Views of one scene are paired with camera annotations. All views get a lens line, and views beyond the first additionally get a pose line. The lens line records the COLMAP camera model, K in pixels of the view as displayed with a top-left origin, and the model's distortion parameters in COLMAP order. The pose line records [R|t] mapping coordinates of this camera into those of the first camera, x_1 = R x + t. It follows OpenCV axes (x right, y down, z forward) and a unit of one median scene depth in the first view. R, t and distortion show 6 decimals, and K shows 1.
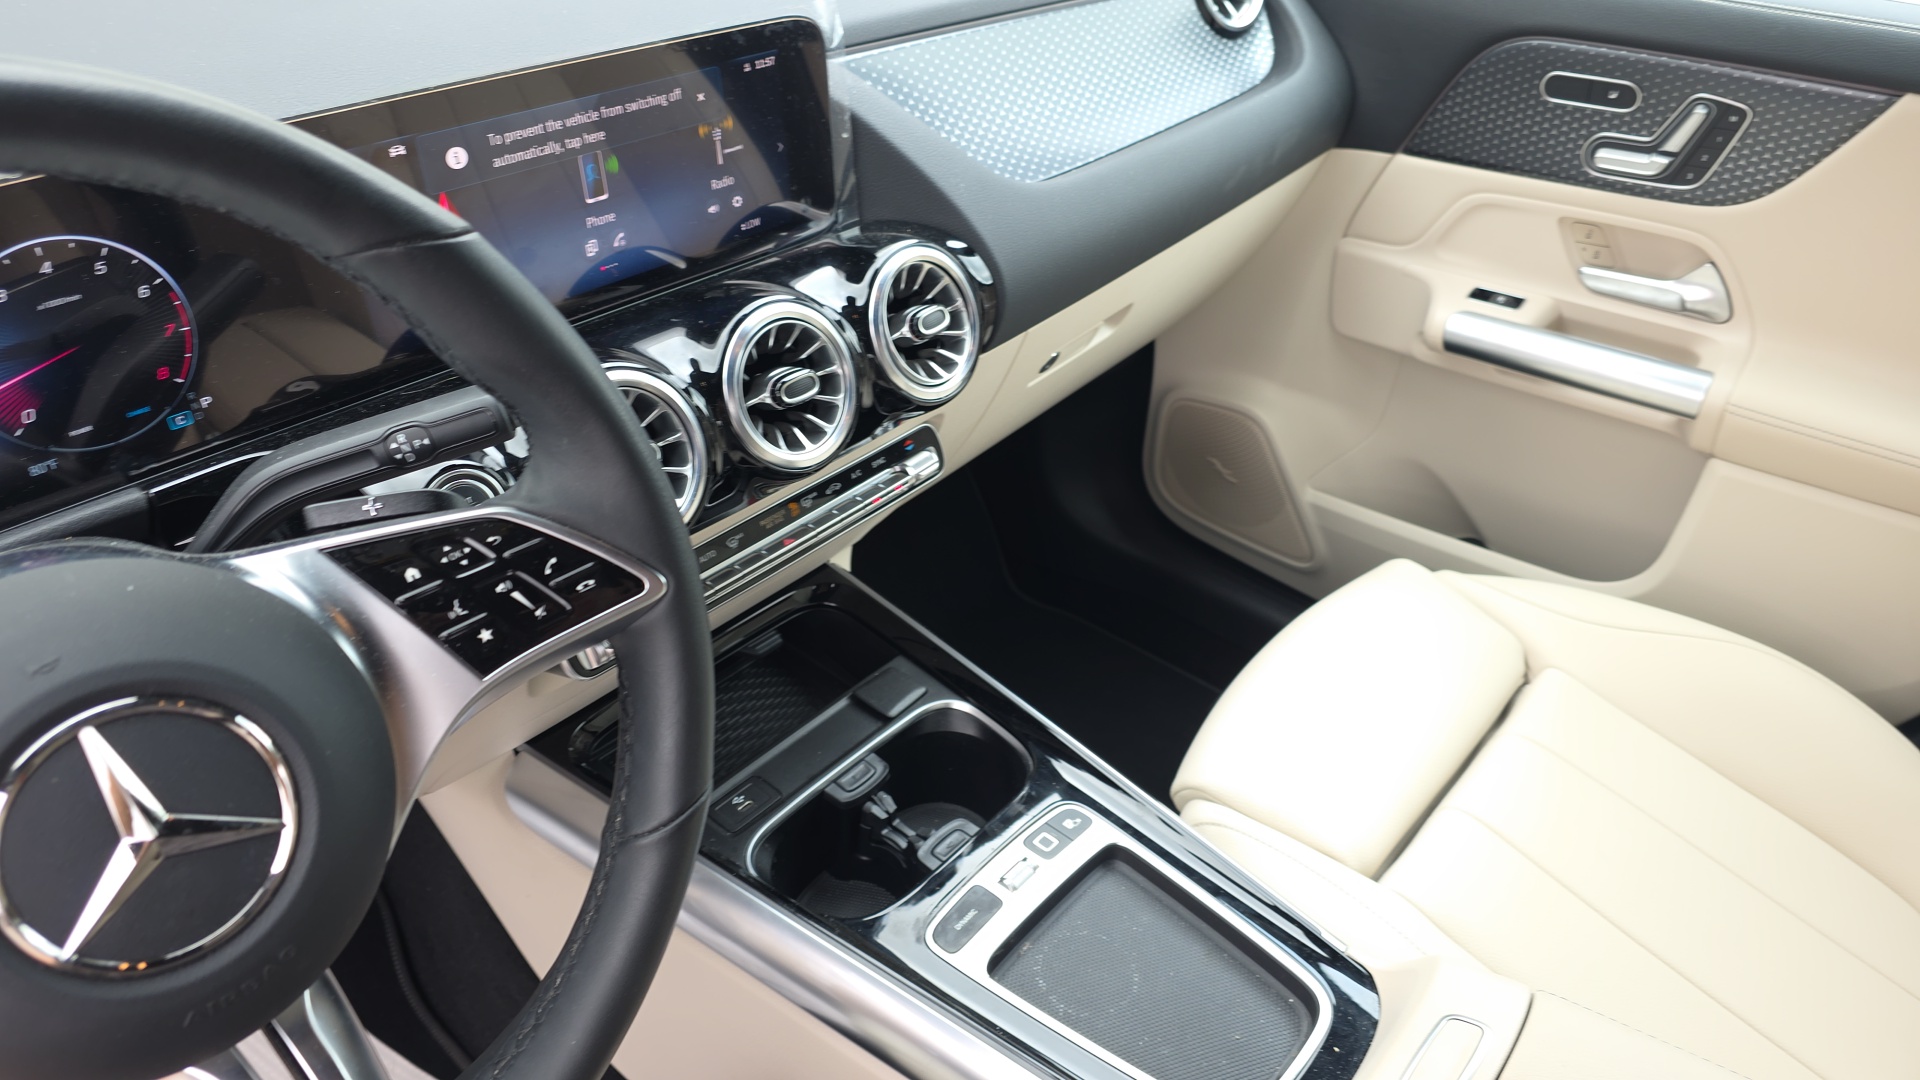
lens RADIAL K [[1293.7, 0, 965.9], [0, 1293.7, 545.2], [0, 0, 1]] dist [0.049020, -0.051778]
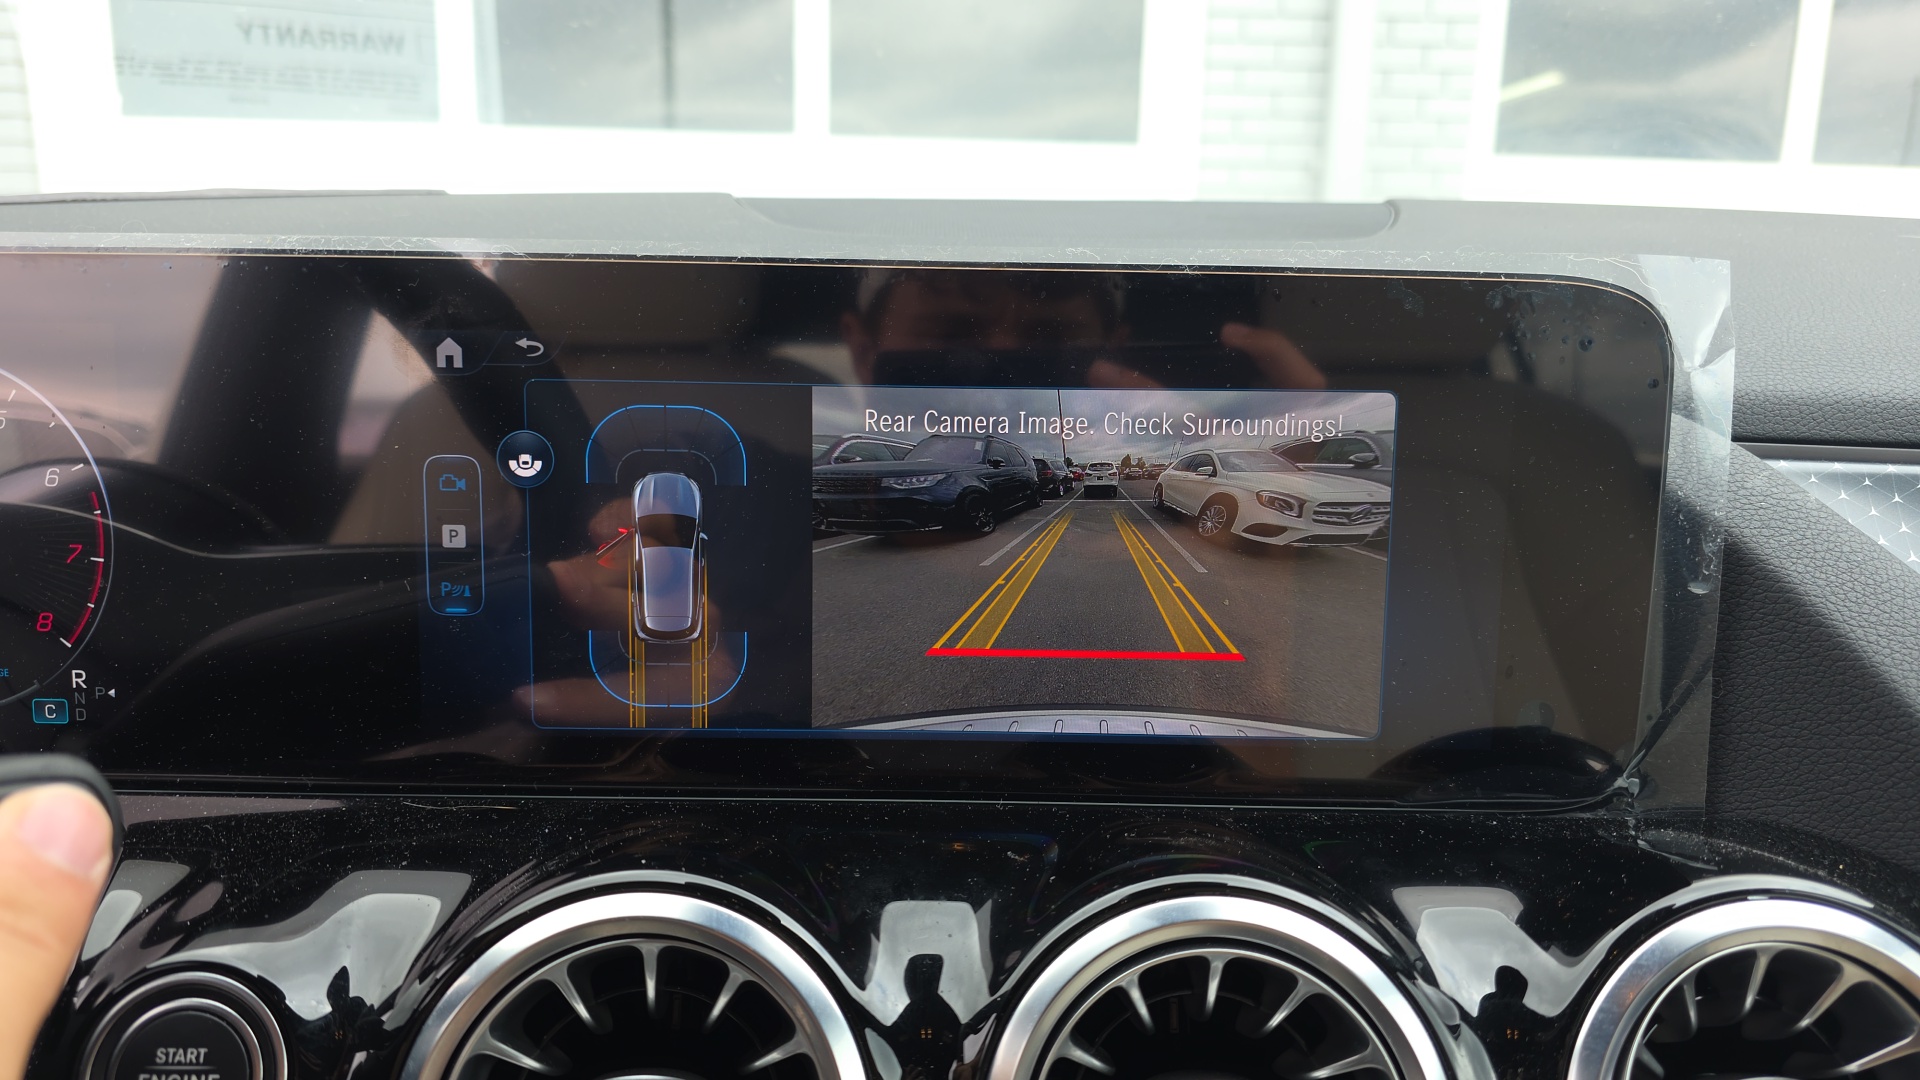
lens RADIAL K [[1293.7, 0, 949.3], [0, 1293.7, 575.7], [0, 0, 1]] dist [0.049020, -0.051778]
pose [[0.657454, 0.132604, -0.741734, 0.045408], [-0.427717, 0.876103, -0.222491, -0.119421], [0.620332, 0.463530, 0.632715, 0.543930]]
